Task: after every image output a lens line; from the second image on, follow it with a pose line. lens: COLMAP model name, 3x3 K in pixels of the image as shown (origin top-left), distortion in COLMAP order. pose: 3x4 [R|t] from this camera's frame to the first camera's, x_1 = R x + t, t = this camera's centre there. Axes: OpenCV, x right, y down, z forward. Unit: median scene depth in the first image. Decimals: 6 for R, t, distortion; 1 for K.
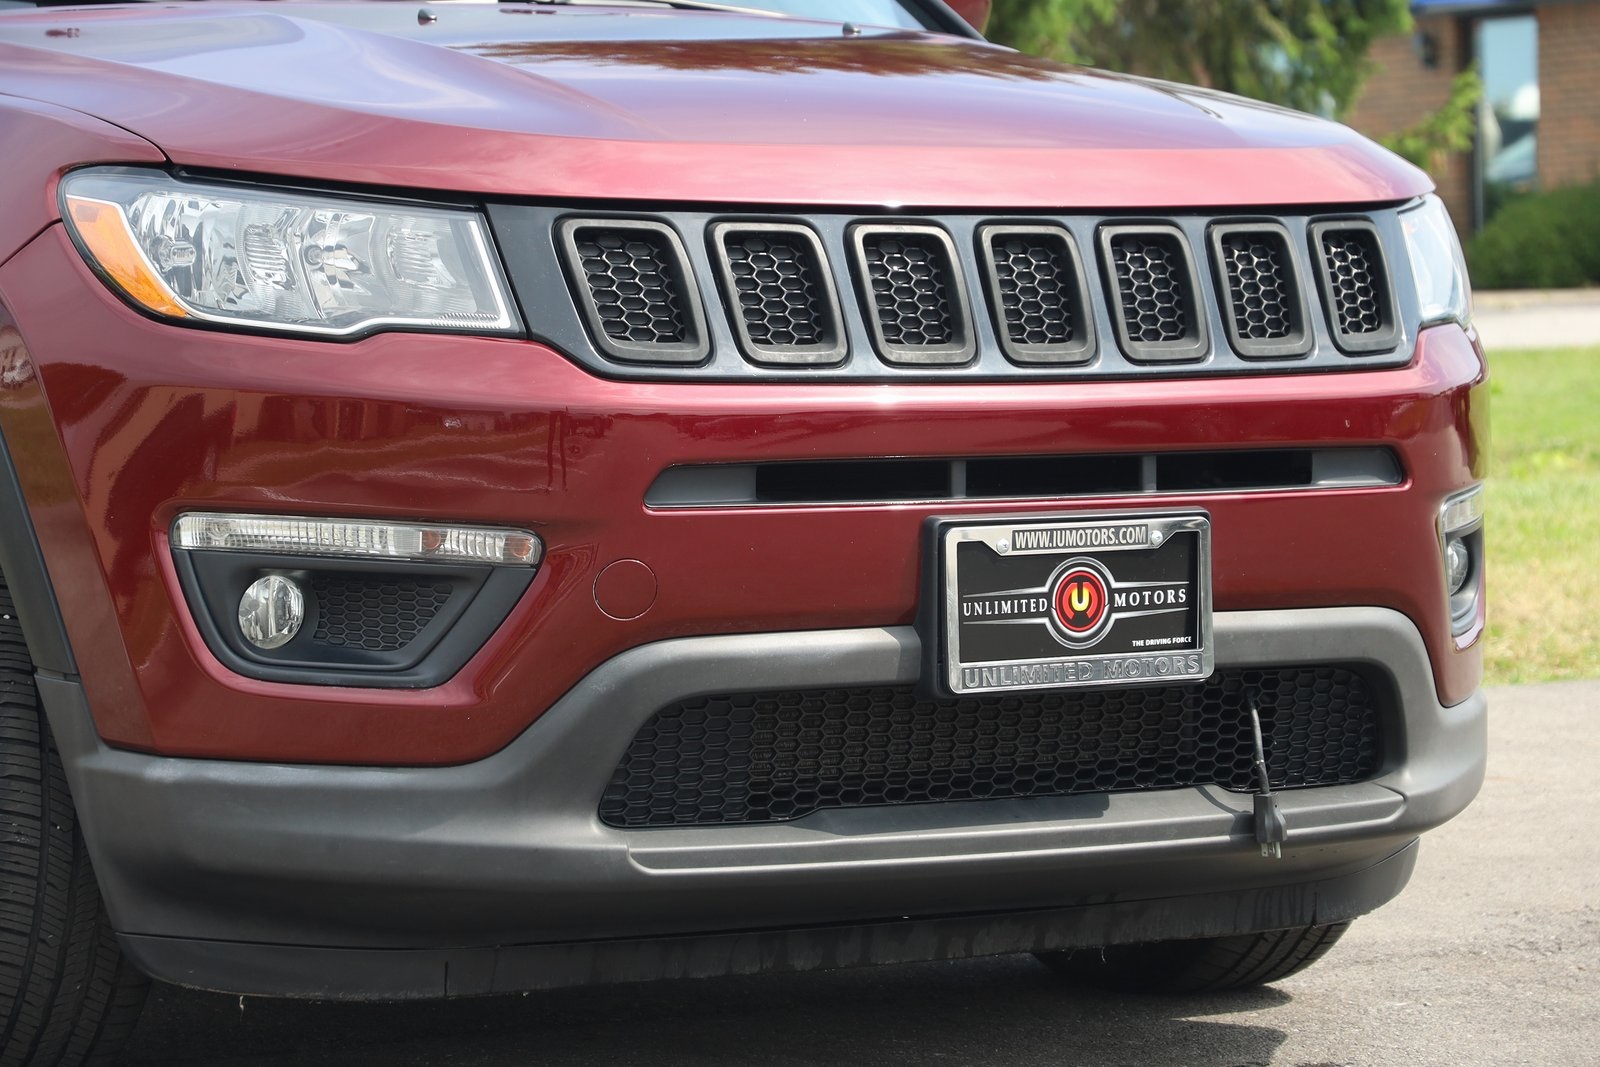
lens RADIAL K [[5114.8, 0, 795.9], [0, 5114.8, 532.7], [0, 0, 1]] dist [0.370839, -0.609293]
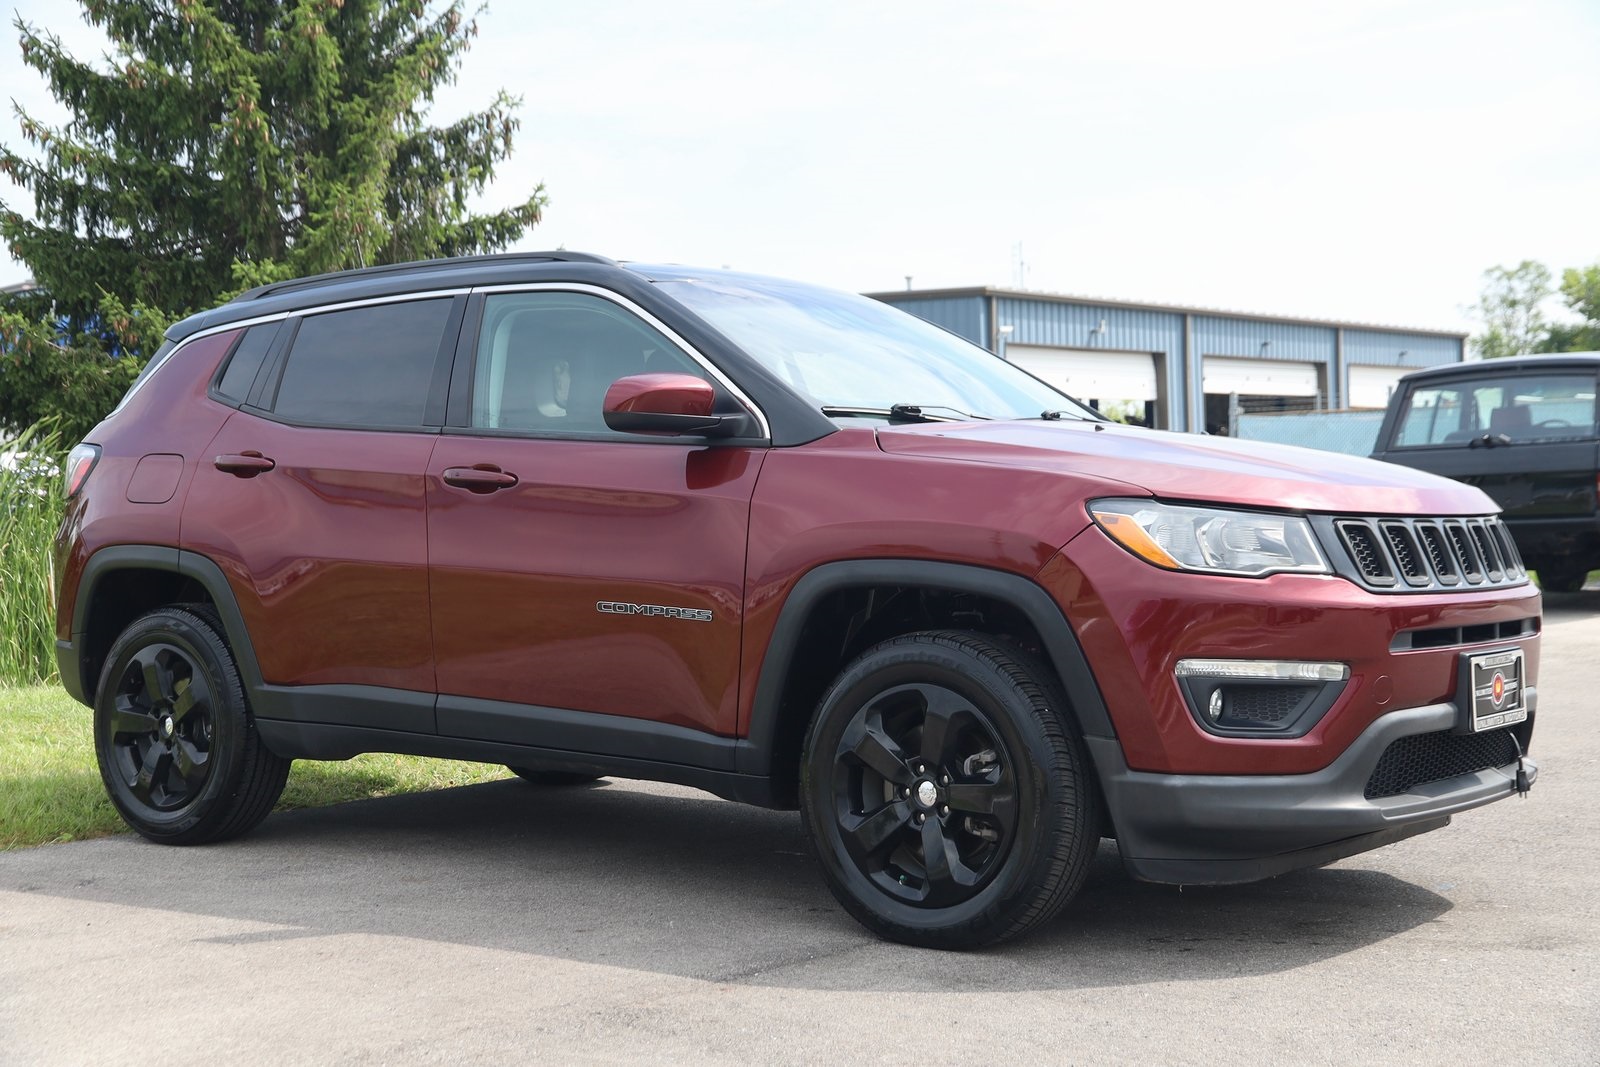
lens RADIAL K [[2166.4, 0, 800.0], [0, 2166.4, 533.5], [0, 0, 1]] dist [0.078330, -0.013116]
pose [[0.935117, -0.004940, 0.354305, -0.576042], [0.022482, 0.998715, -0.045410, -0.018310], [-0.353625, 0.050429, 0.934027, 0.207054]]
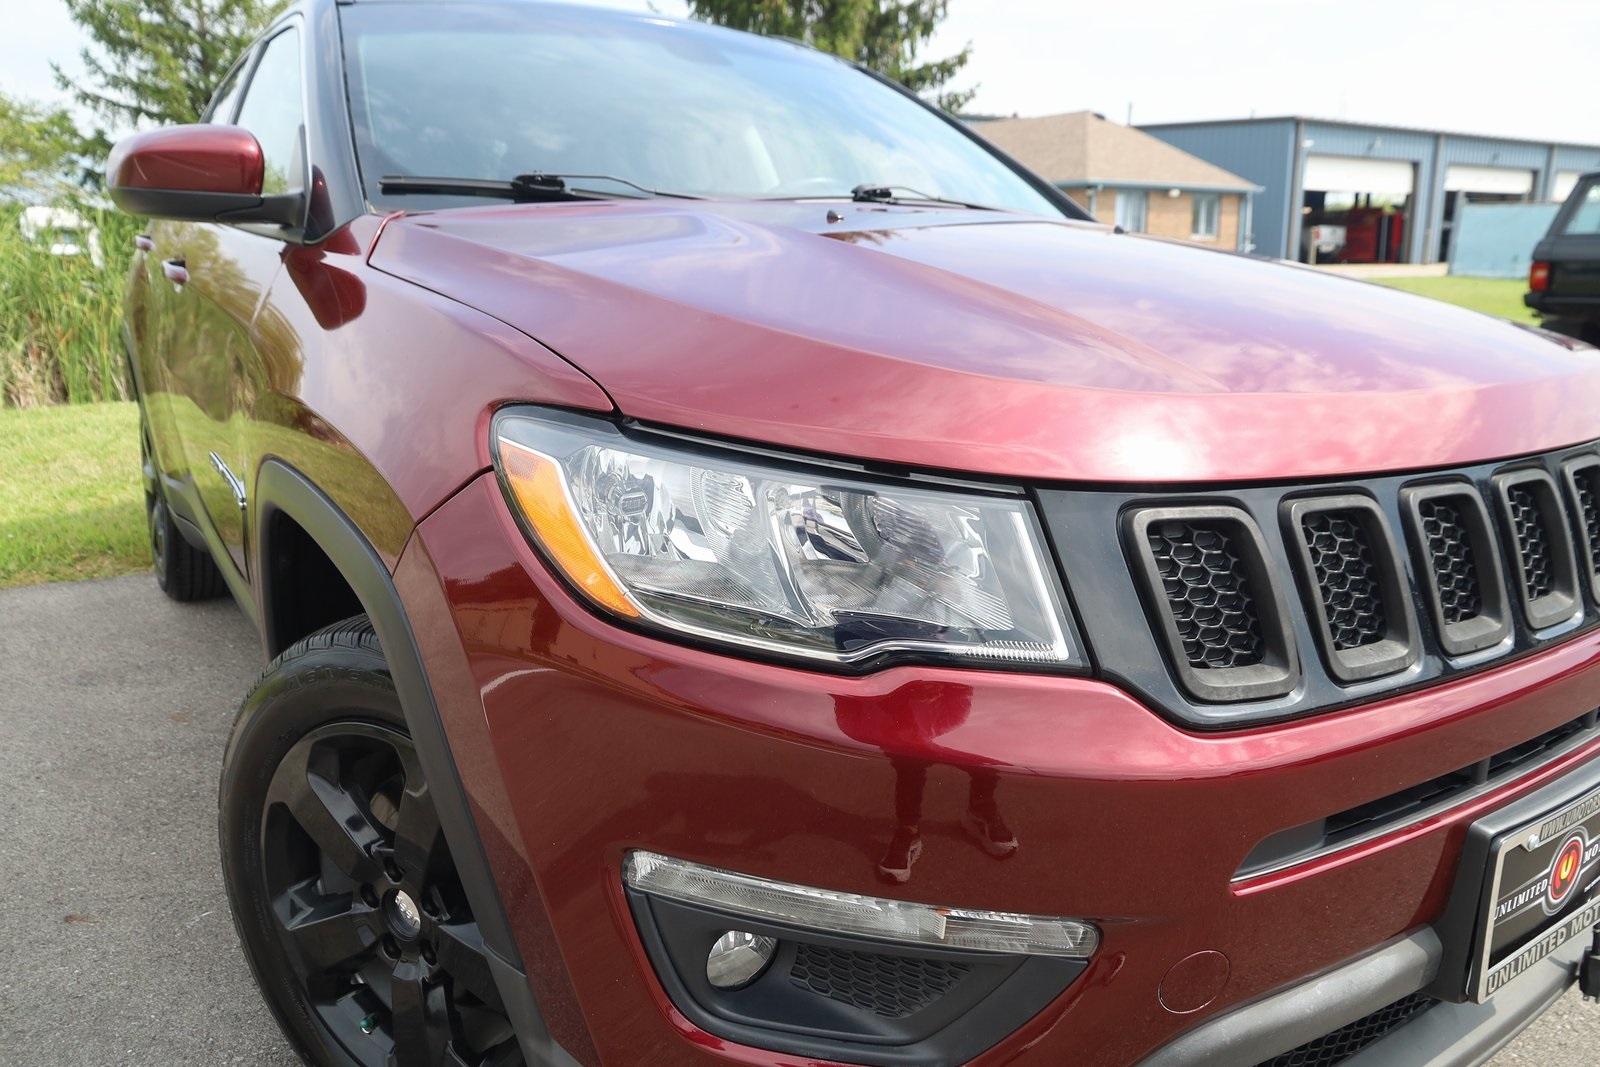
lens RADIAL K [[1139.8, 0, 800.0], [0, 1139.8, 533.5], [0, 0, 1]] dist [-0.118597, 0.123092]
pose [[0.998820, 0.016277, 0.045753, -0.100274], [-0.024497, 0.982376, 0.185302, -0.085694], [-0.041930, -0.186204, 0.981616, 0.816250]]
